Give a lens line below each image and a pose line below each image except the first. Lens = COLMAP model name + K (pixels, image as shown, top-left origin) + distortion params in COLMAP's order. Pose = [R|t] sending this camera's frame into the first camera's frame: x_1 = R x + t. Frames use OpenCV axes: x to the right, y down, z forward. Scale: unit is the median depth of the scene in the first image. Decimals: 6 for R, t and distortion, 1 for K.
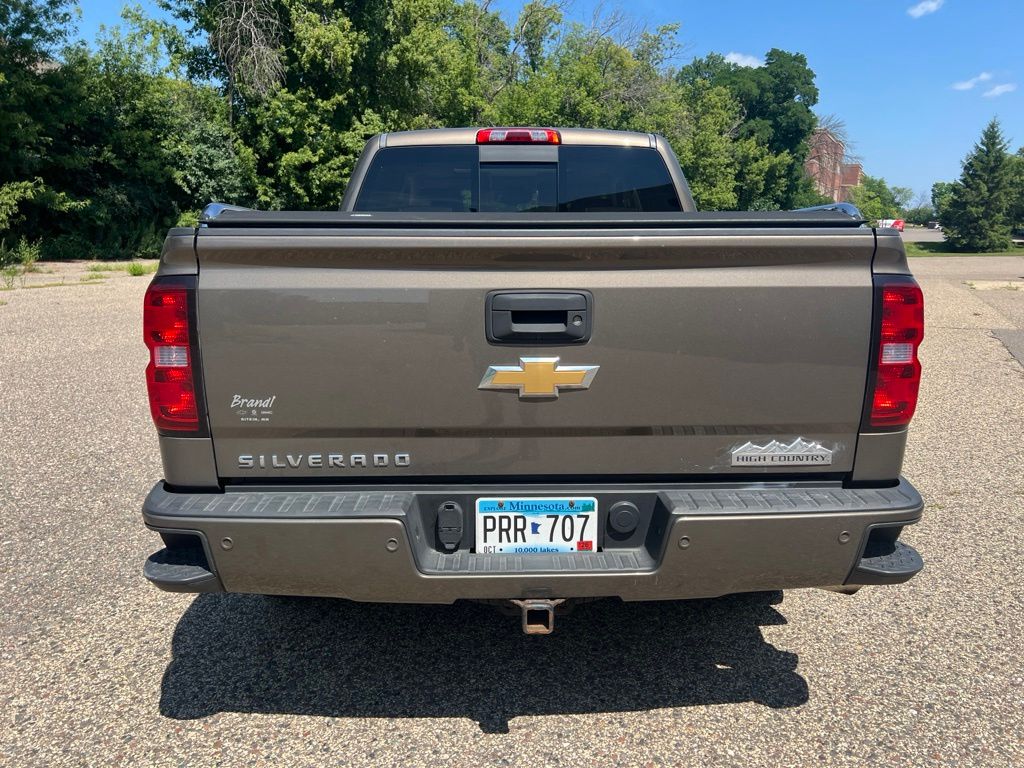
lens RADIAL K [[768.1, 0, 519.4], [0, 768.1, 382.2], [0, 0, 1]] dist [0.054418, -0.058752]
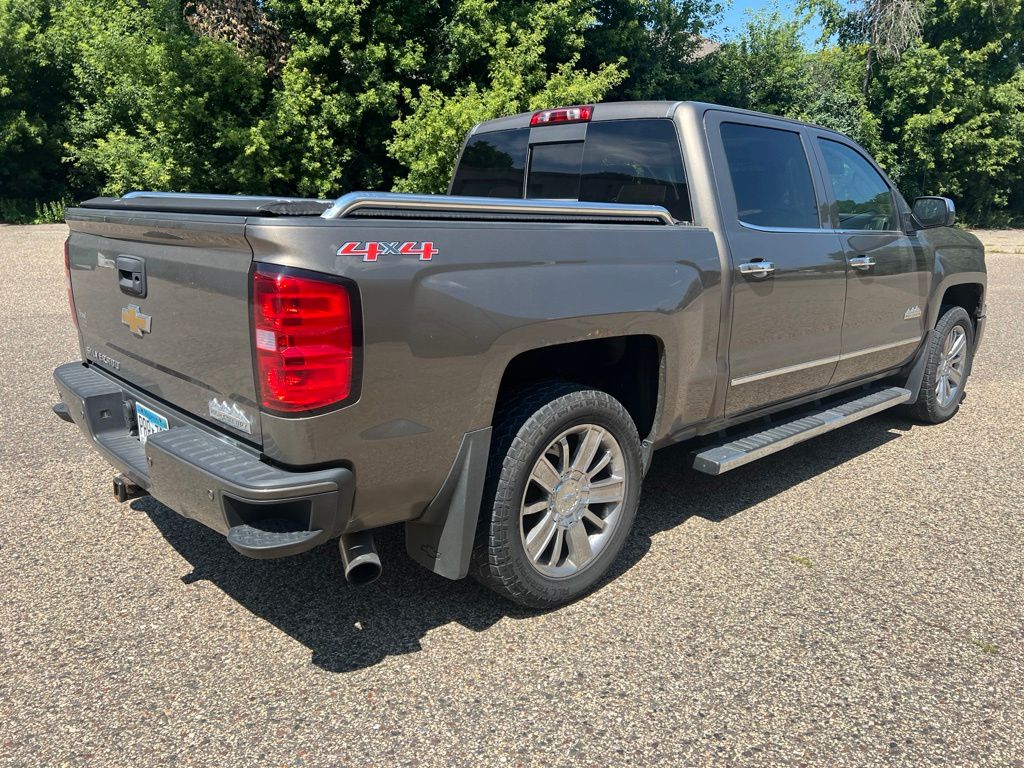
lens RADIAL K [[768.1, 0, 512.1], [0, 768.1, 377.7], [0, 0, 1]] dist [0.054418, -0.058752]
pose [[0.667712, 0.172958, -0.724049, 0.977471], [-0.148786, 0.984016, 0.097849, -0.091964], [0.729399, 0.042394, 0.682773, 0.359401]]
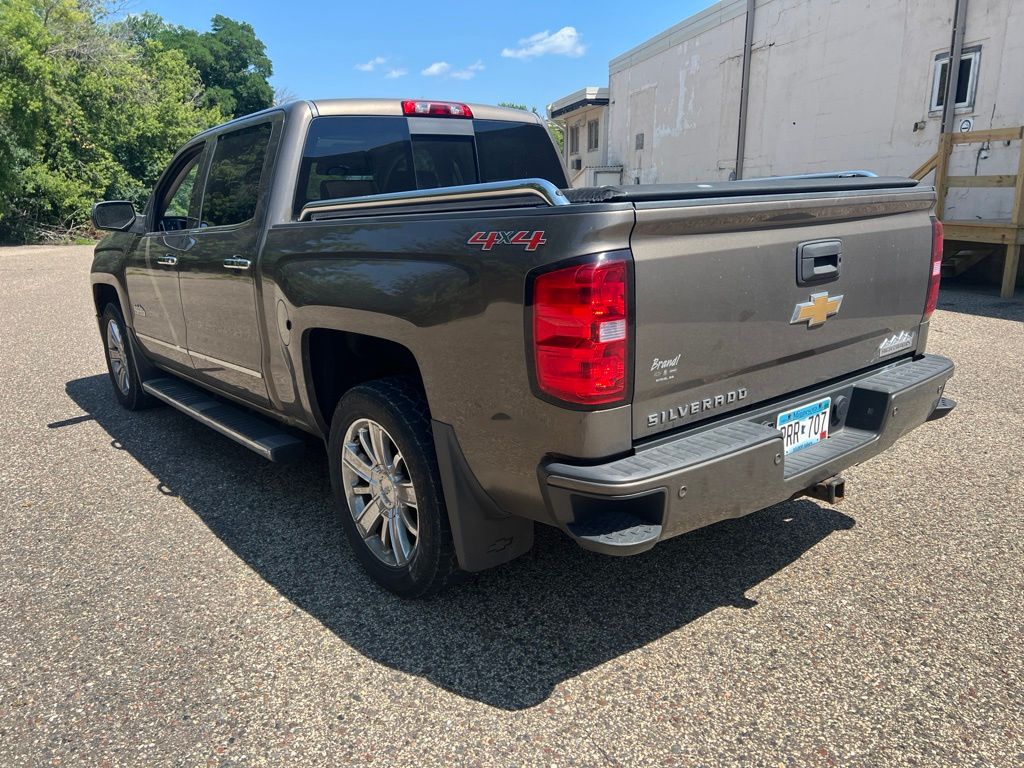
lens RADIAL K [[768.1, 0, 511.2], [0, 768.1, 390.0], [0, 0, 1]] dist [0.054418, -0.058752]
pose [[0.791016, -0.174260, 0.586453, -0.762094], [0.149090, 0.984584, 0.091467, -0.044801], [-0.593351, 0.015083, 0.804802, 0.172207]]
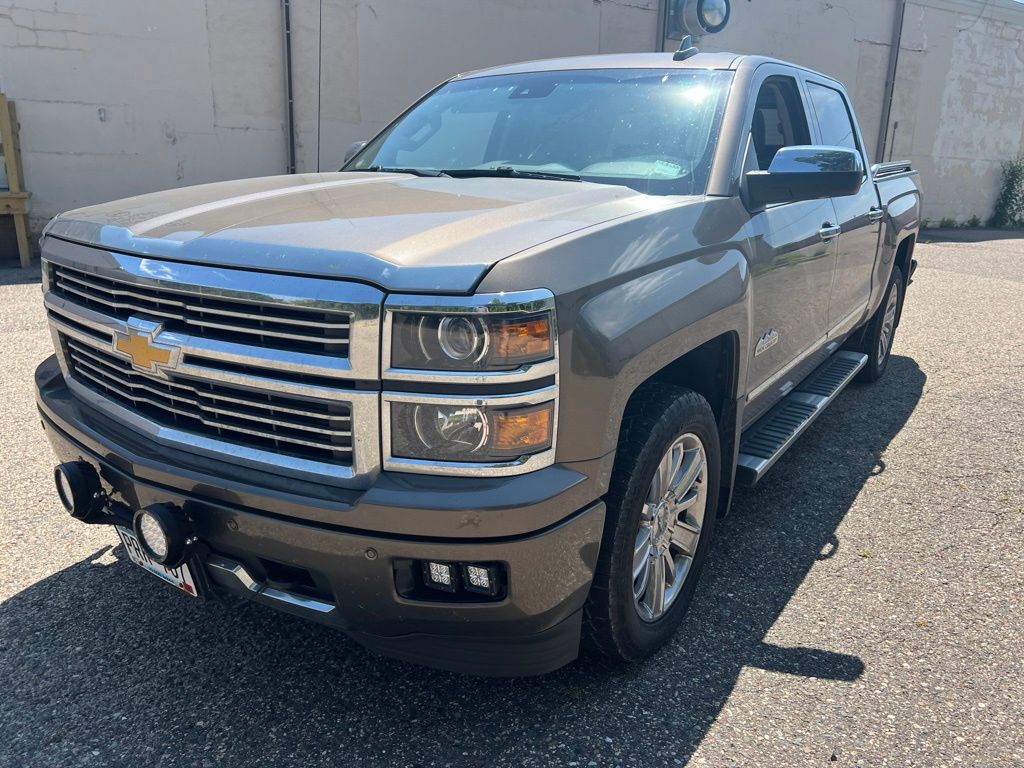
lens RADIAL K [[768.1, 0, 505.3], [0, 768.1, 379.8], [0, 0, 1]] dist [0.054418, -0.058752]
pose [[-0.811028, -0.176804, 0.557651, -0.658199], [0.088842, 0.904956, 0.416126, -0.577857], [-0.578222, 0.387033, -0.718237, 2.962956]]
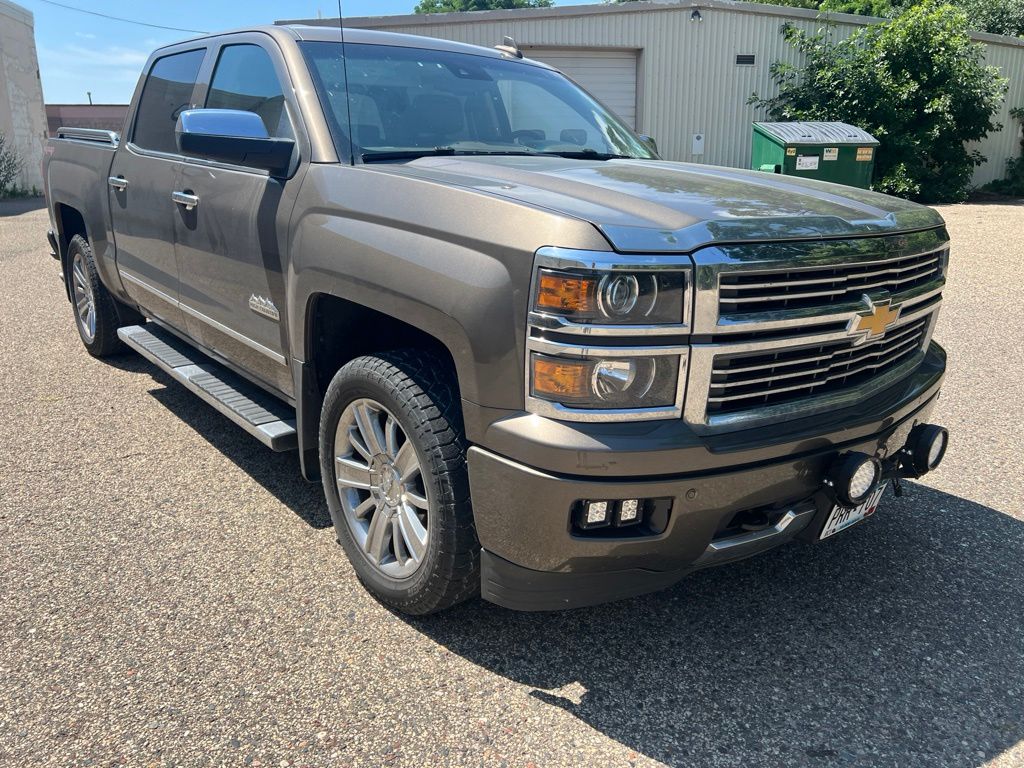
lens RADIAL K [[768.1, 0, 516.7], [0, 768.1, 385.3], [0, 0, 1]] dist [0.054418, -0.058752]
pose [[-0.781042, 0.157750, -0.604225, 0.700428], [-0.141660, 0.897587, 0.417456, -0.558267], [0.608199, 0.411645, -0.678706, 2.977442]]
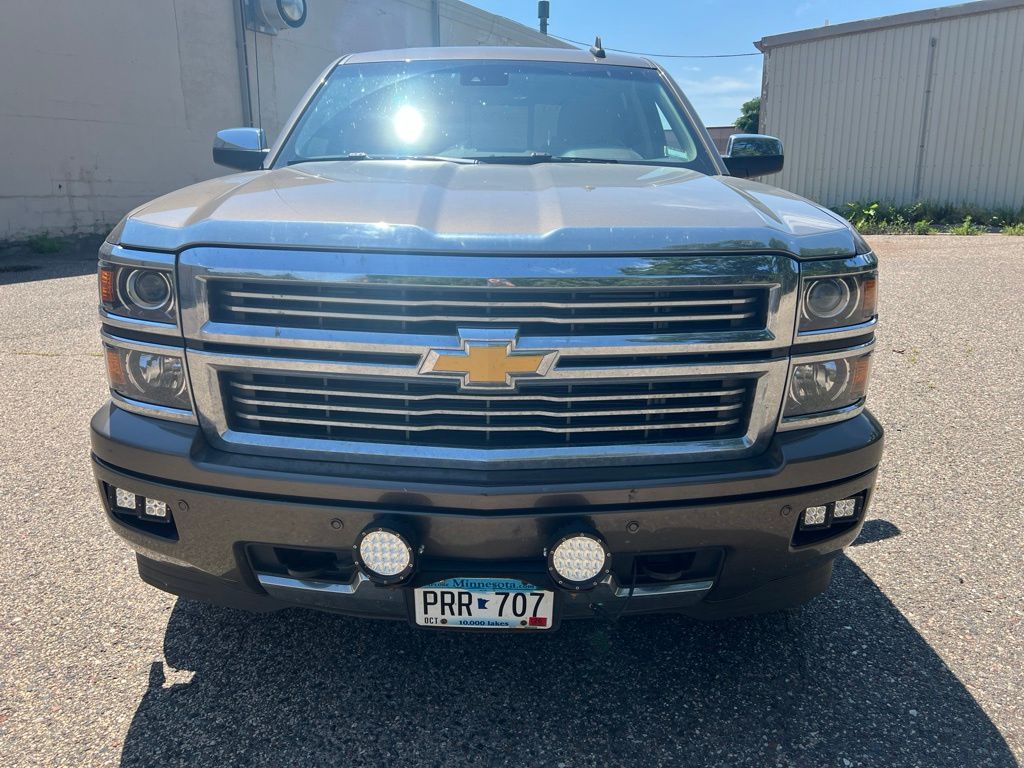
lens RADIAL K [[768.1, 0, 502.7], [0, 768.1, 376.3], [0, 0, 1]] dist [0.054418, -0.058752]
pose [[-0.999654, -0.017010, 0.020088, -0.055199], [-0.006426, 0.897758, 0.440443, -0.592945], [-0.025526, 0.440161, -0.897556, 3.167976]]
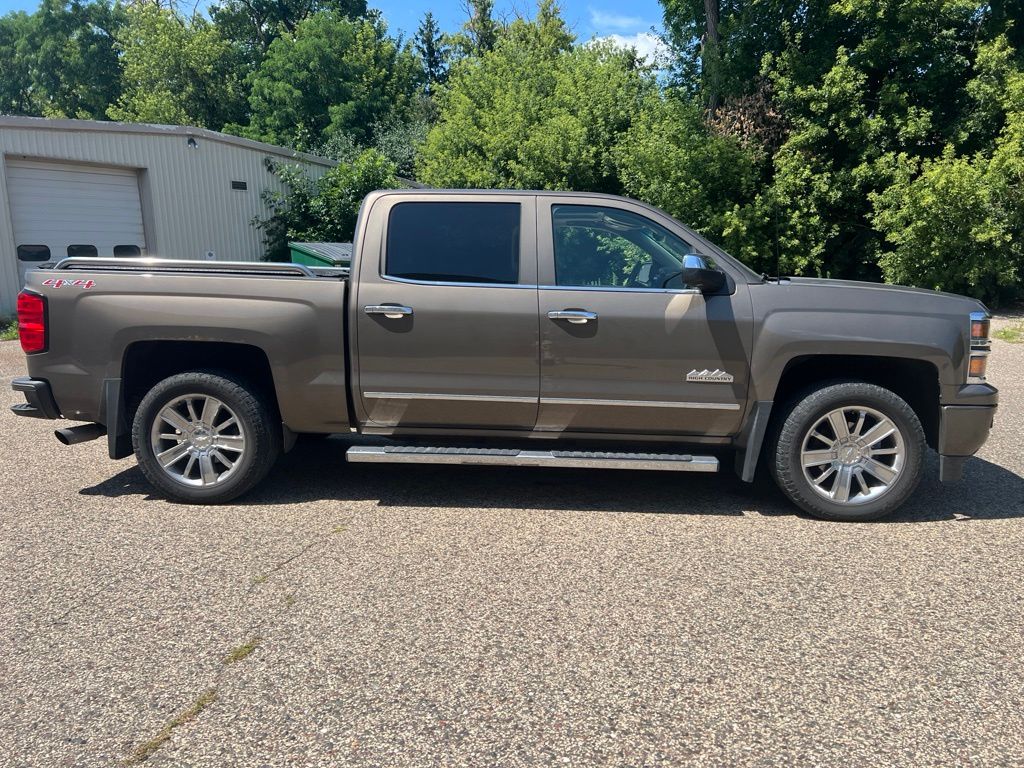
lens RADIAL K [[768.1, 0, 503.3], [0, 768.1, 388.9], [0, 0, 1]] dist [0.054418, -0.058752]
pose [[-0.083634, 0.141957, -0.986333, 1.861266], [-0.187968, 0.969785, 0.155514, -0.325733], [0.978608, 0.198406, -0.054424, 1.763086]]
